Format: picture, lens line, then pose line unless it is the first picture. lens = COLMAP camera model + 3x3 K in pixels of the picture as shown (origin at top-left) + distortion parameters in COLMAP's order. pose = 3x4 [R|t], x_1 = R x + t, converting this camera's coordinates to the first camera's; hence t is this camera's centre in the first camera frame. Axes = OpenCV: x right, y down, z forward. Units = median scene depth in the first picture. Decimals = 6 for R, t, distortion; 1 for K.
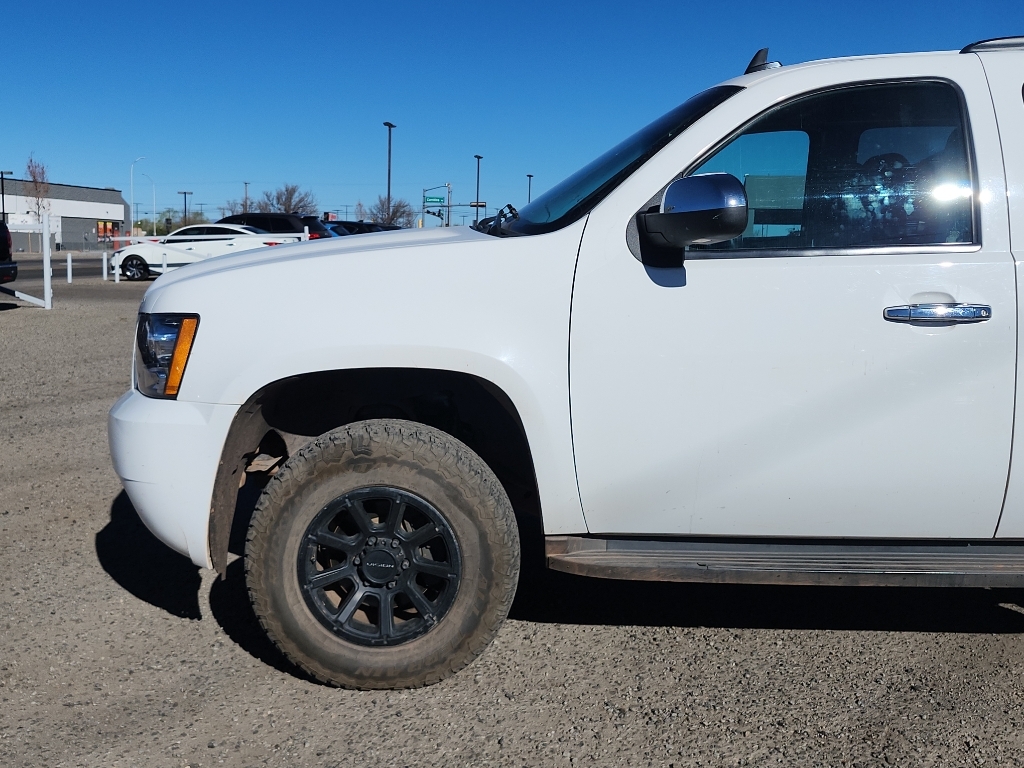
lens RADIAL K [[1174.4, 0, 512.0], [0, 1174.4, 384.0], [0, 0, 1]] dist [0.040186, -0.001850]
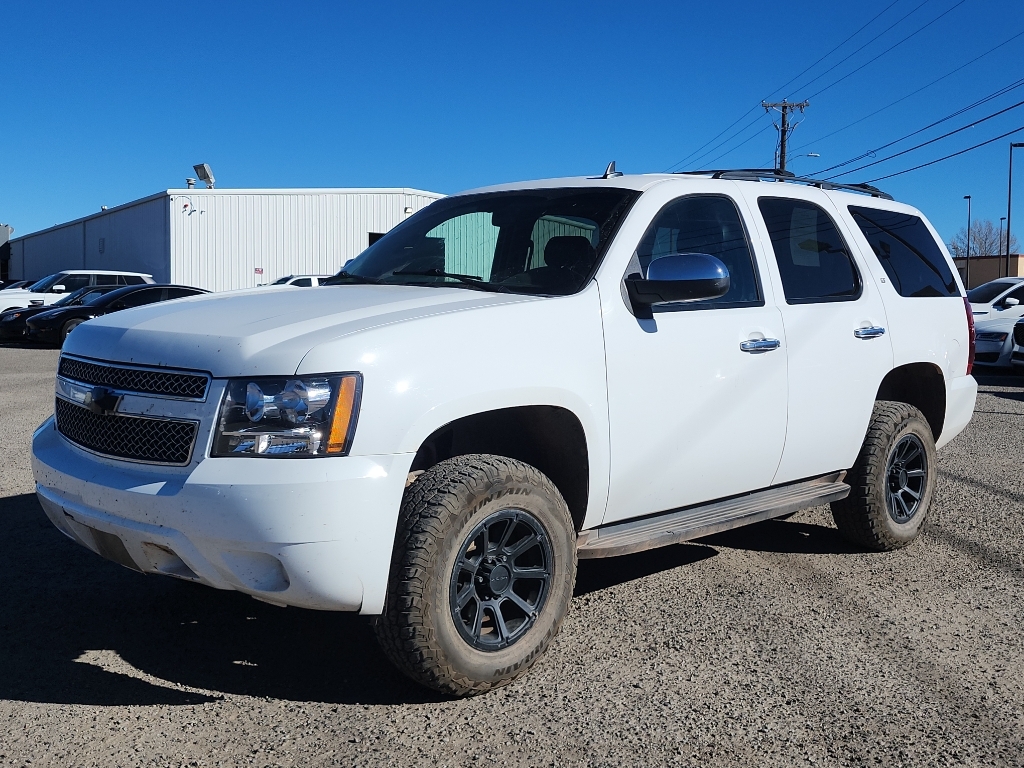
lens RADIAL K [[1174.4, 0, 512.0], [0, 1174.4, 384.0], [0, 0, 1]] dist [0.040186, -0.001850]
pose [[0.644638, -0.058450, 0.762250, -0.987172], [0.085728, 0.996311, 0.003897, -0.041204], [-0.759666, 0.062834, 0.647271, 0.229803]]
